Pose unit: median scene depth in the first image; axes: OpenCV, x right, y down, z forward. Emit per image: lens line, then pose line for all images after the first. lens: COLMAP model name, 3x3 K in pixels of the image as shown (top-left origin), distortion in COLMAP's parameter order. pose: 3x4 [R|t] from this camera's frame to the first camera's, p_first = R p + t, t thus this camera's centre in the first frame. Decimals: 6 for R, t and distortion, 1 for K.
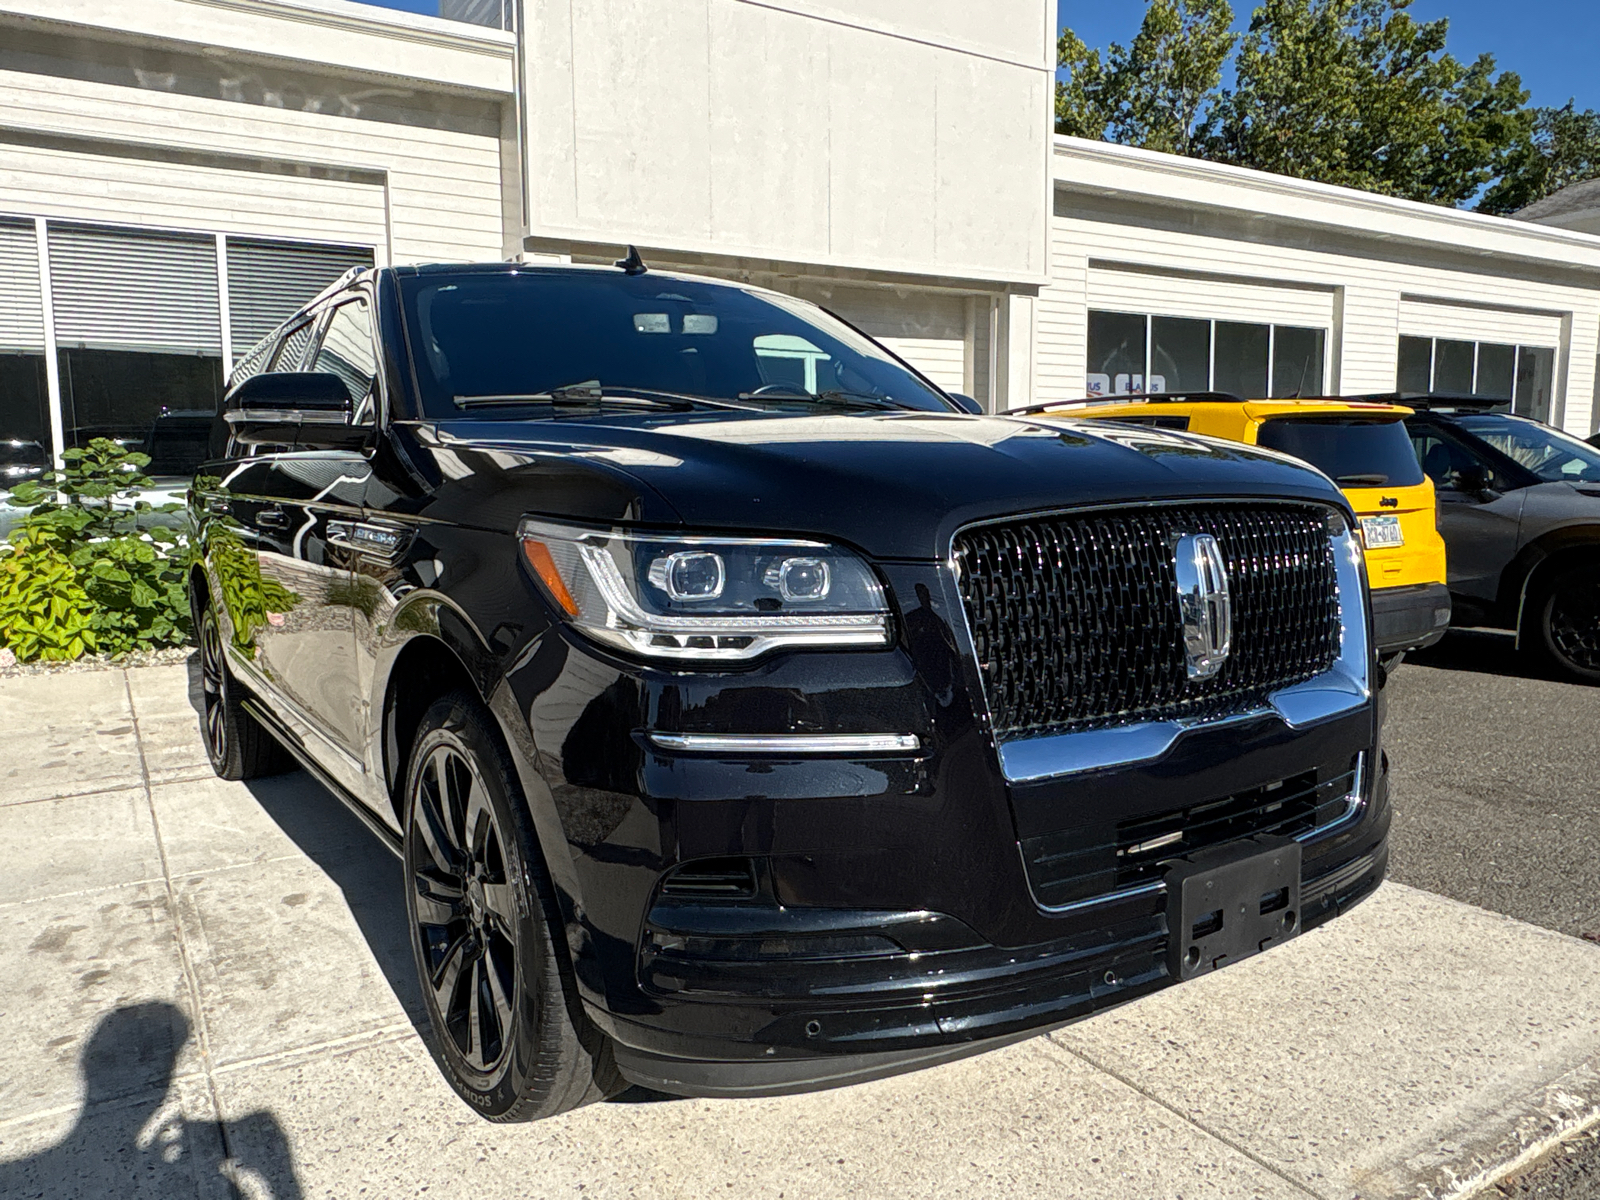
lens RADIAL K [[1156.3, 0, 797.3], [0, 1156.3, 600.7], [0, 0, 1]] dist [-0.004451, 0.004093]
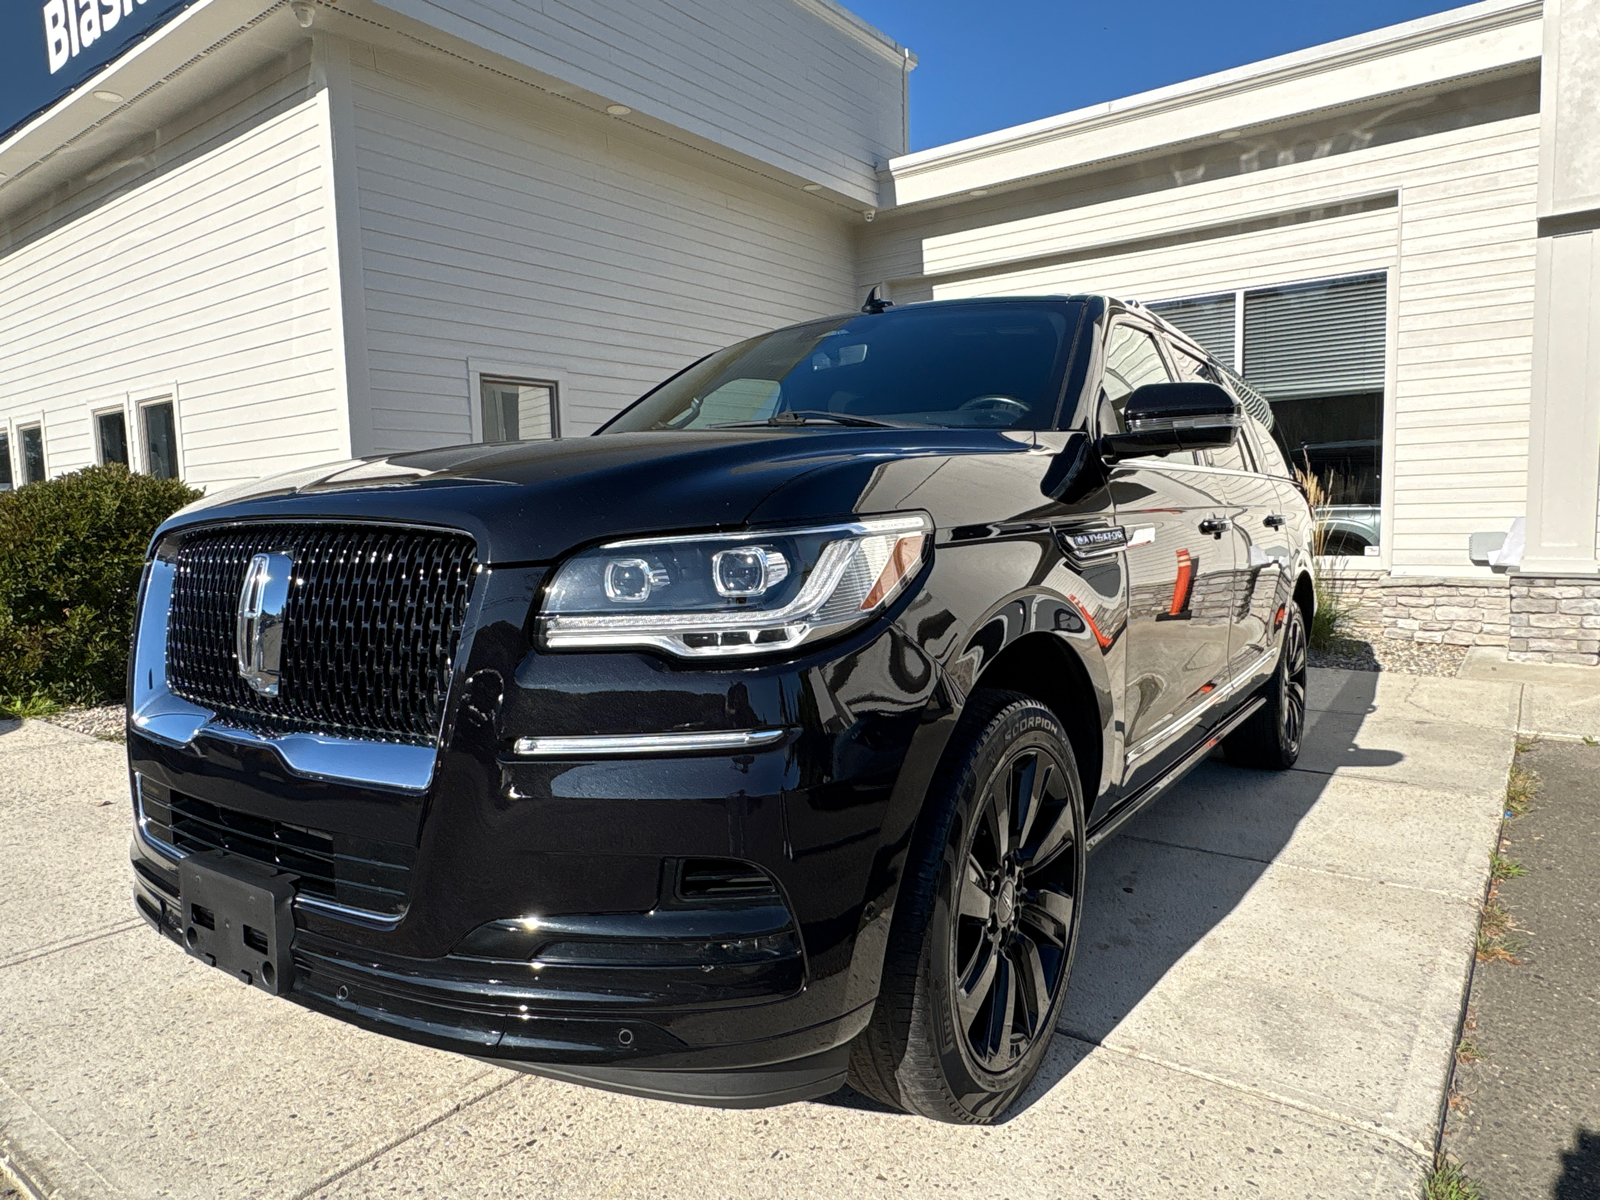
lens RADIAL K [[1008.5, 0, 799.7], [0, 1008.5, 603.9], [0, 0, 1]] dist [-0.000119, 0.001309]
pose [[0.370853, 0.084583, -0.924832, 0.770221], [-0.091548, 0.994323, 0.054229, -0.059776], [0.924168, 0.064555, 0.376491, 0.629807]]
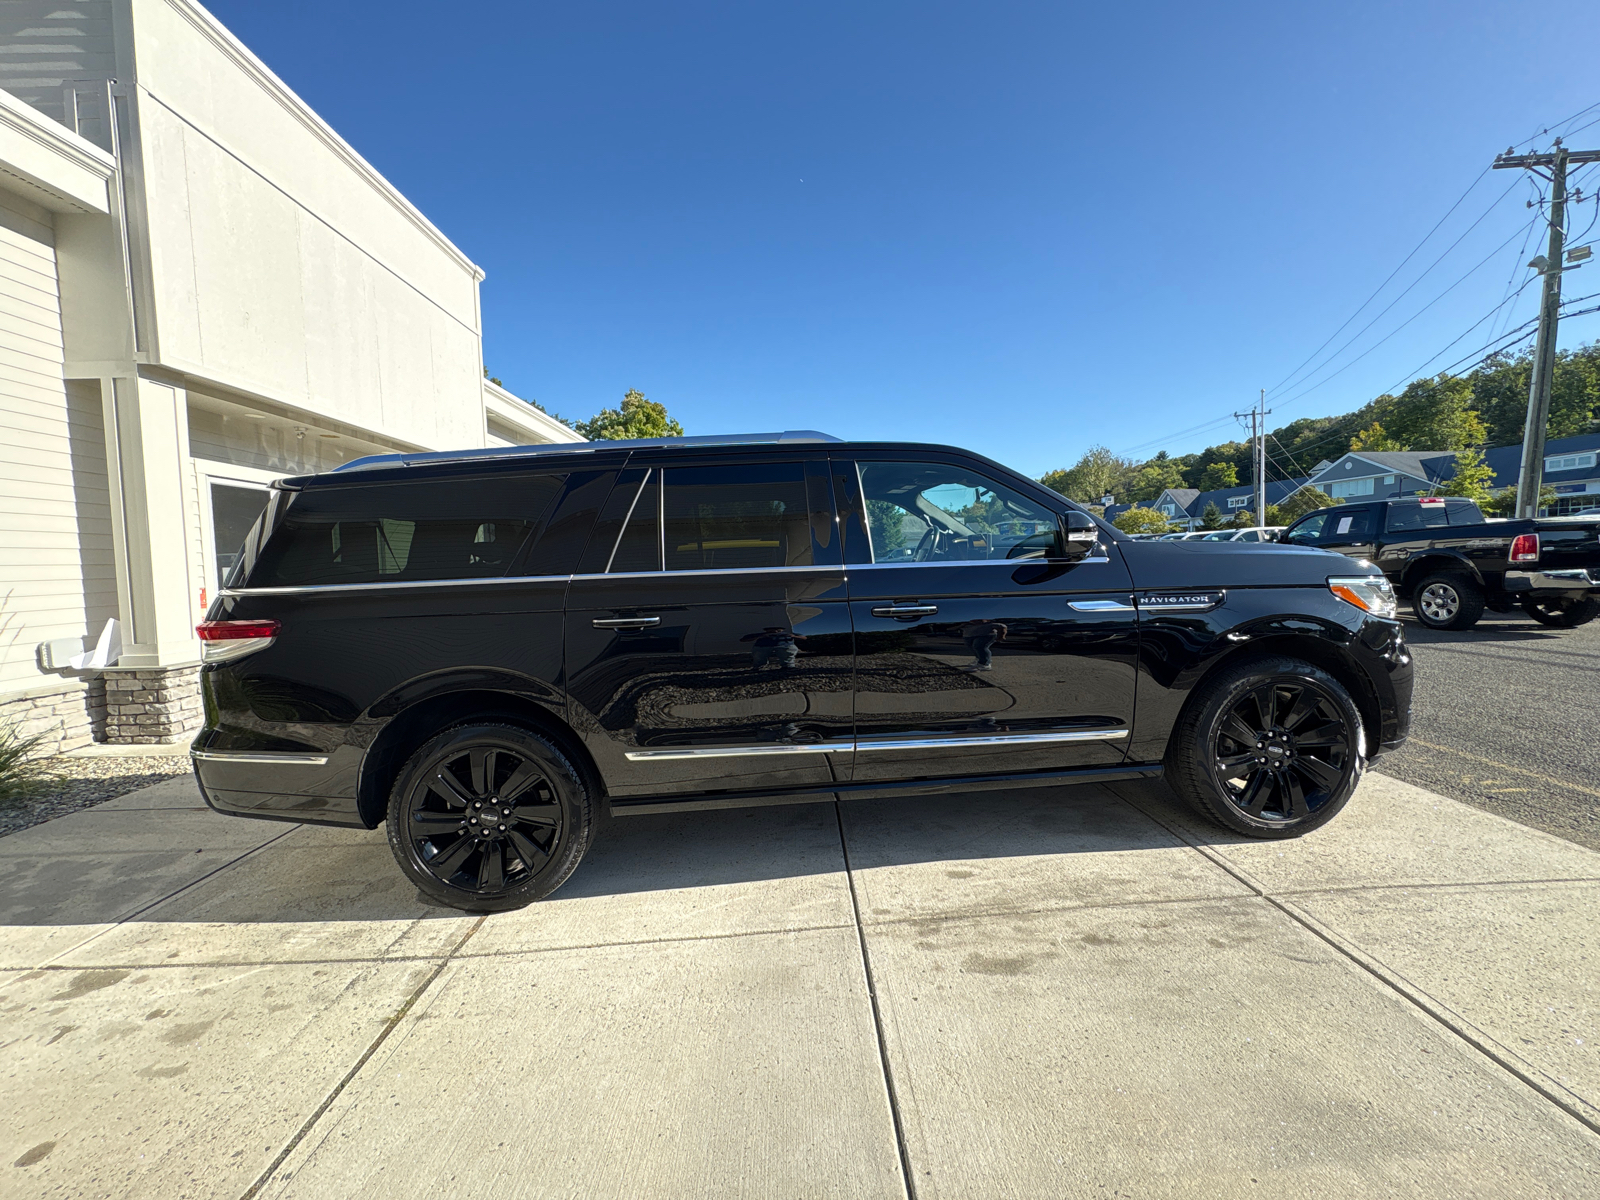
lens RADIAL K [[638.8, 0, 800.0], [0, 638.8, 599.0], [0, 0, 1]] dist [-0.002253, 0.000811]
pose [[0.511608, -0.059546, 0.857153, -1.180824], [0.133030, 0.991056, -0.010553, -0.090749], [-0.848858, 0.119426, 0.514954, 0.726287]]
